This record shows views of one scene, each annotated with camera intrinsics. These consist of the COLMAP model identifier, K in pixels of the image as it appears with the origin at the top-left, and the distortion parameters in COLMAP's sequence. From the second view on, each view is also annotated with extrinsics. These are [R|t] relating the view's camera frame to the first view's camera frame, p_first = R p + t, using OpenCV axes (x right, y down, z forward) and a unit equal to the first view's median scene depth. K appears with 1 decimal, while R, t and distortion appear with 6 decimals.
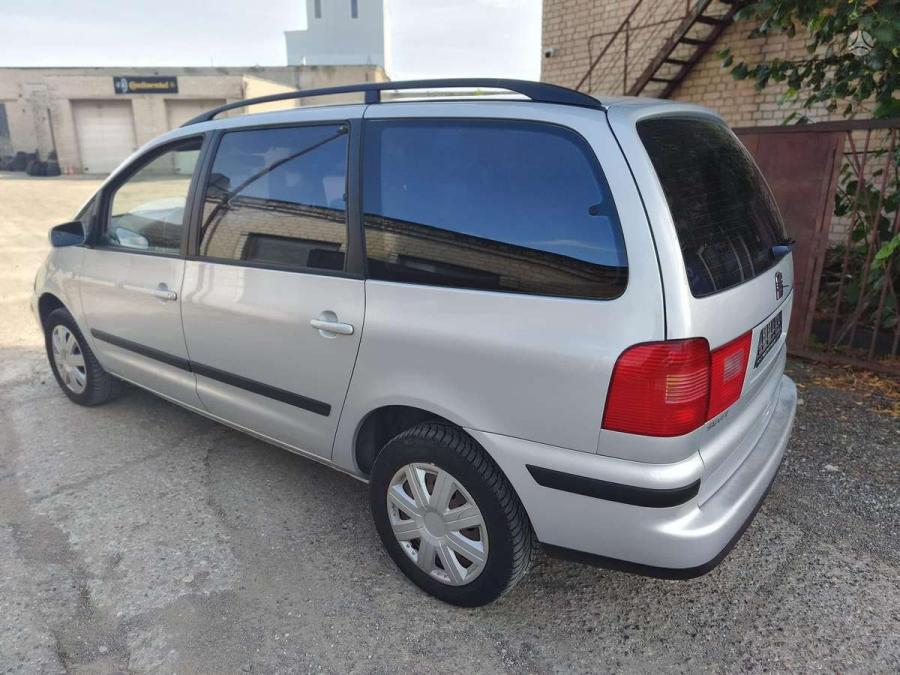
lens RADIAL K [[604.2, 0, 441.4], [0, 604.2, 333.5], [0, 0, 1]] dist [0.002622, 0.007510]
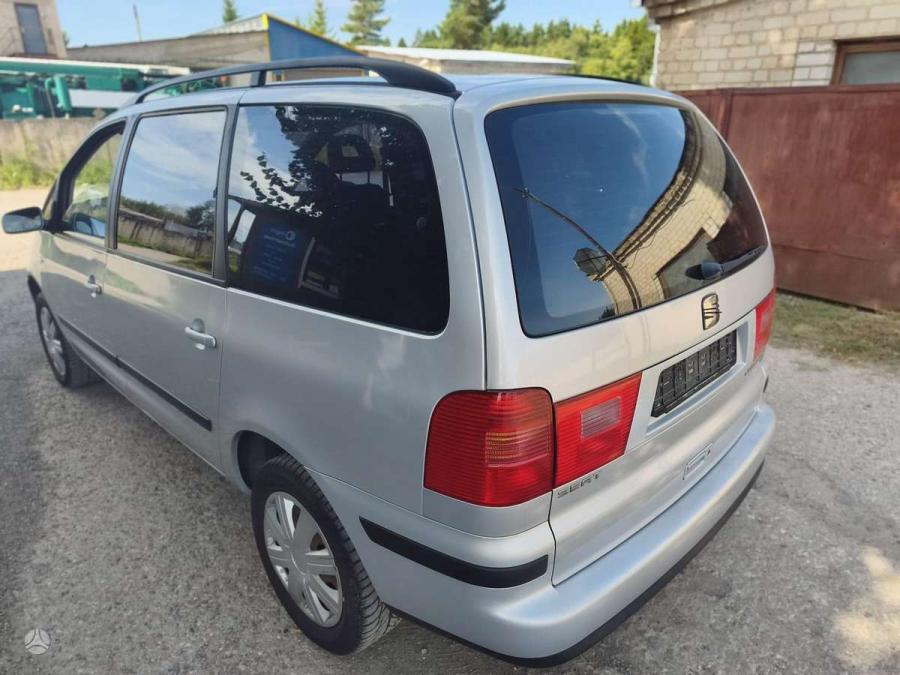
lens RADIAL K [[604.2, 0, 450.1], [0, 604.2, 336.0], [0, 0, 1]] dist [0.002622, 0.007510]
pose [[0.990757, 0.041214, -0.129238, 0.230121], [-0.034979, 0.998129, 0.050144, -0.053880], [0.131063, -0.045160, 0.990345, 0.110469]]
